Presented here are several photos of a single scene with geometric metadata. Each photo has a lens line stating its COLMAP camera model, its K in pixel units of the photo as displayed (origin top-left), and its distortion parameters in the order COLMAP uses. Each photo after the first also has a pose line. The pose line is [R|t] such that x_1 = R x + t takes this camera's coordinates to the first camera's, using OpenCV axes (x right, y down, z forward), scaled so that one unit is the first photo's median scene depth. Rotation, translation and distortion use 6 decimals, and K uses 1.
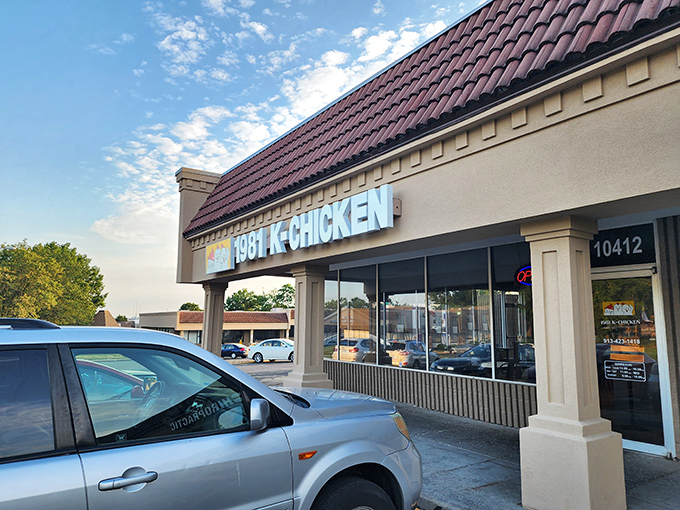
lens RADIAL K [[502.0, 0, 340.0], [0, 502.0, 255.0], [0, 0, 1]] dist [0.002937, 0.000534]
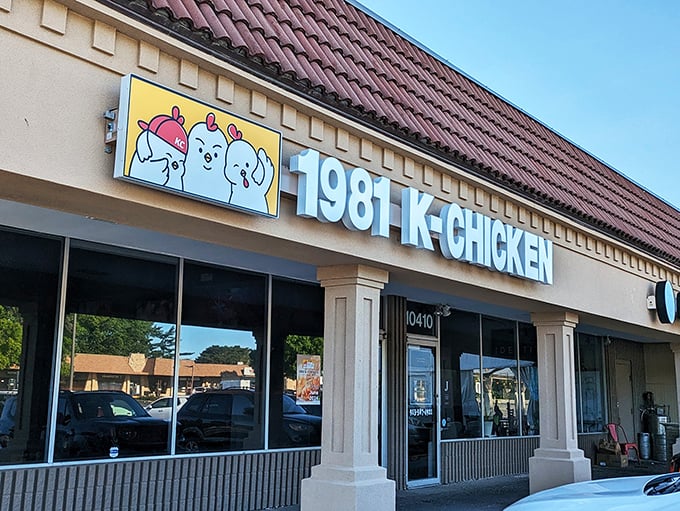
lens RADIAL K [[645.2, 0, 340.0], [0, 645.2, 255.5], [0, 0, 1]] dist [-0.010185, -0.007548]
pose [[-0.174134, 0.193767, 0.965470, -0.852601], [-0.163862, 0.961077, -0.222440, 0.191246], [-0.970993, -0.196938, -0.135605, 1.273735]]
